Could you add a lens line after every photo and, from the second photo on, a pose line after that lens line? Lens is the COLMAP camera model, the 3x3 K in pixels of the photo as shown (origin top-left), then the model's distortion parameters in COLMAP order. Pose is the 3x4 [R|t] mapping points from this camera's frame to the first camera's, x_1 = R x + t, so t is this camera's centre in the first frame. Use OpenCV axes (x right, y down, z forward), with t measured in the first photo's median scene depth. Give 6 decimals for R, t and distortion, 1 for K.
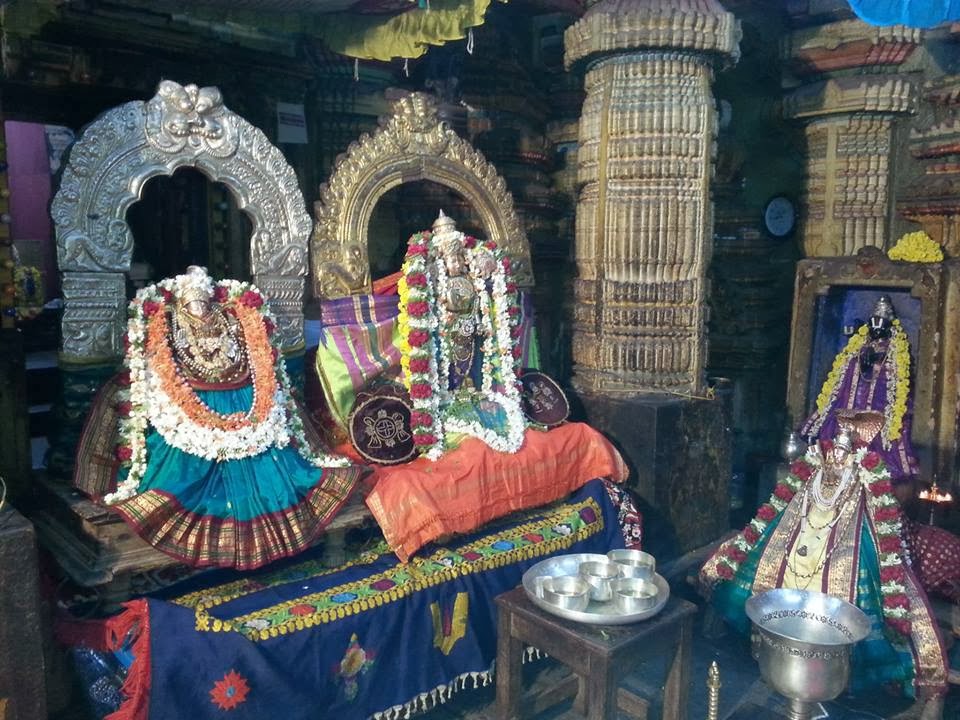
lens RADIAL K [[839.5, 0, 482.4], [0, 839.5, 358.9], [0, 0, 1]] dist [-0.035867, 0.002852]
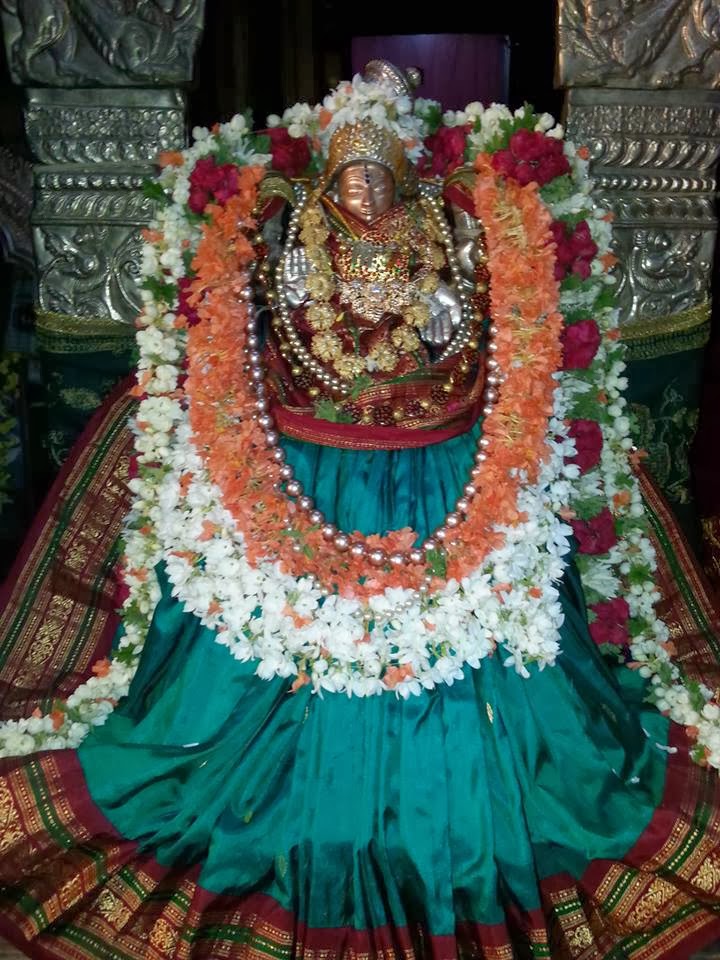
lens RADIAL K [[839.5, 0, 367.7], [0, 839.5, 486.2], [0, 0, 1]] dist [-0.035867, 0.002852]
pose [[0.761346, 0.175613, -0.624110, -0.111429], [-0.055615, 0.976760, 0.206997, -0.013723], [0.645956, -0.122886, 0.753419, 0.744859]]
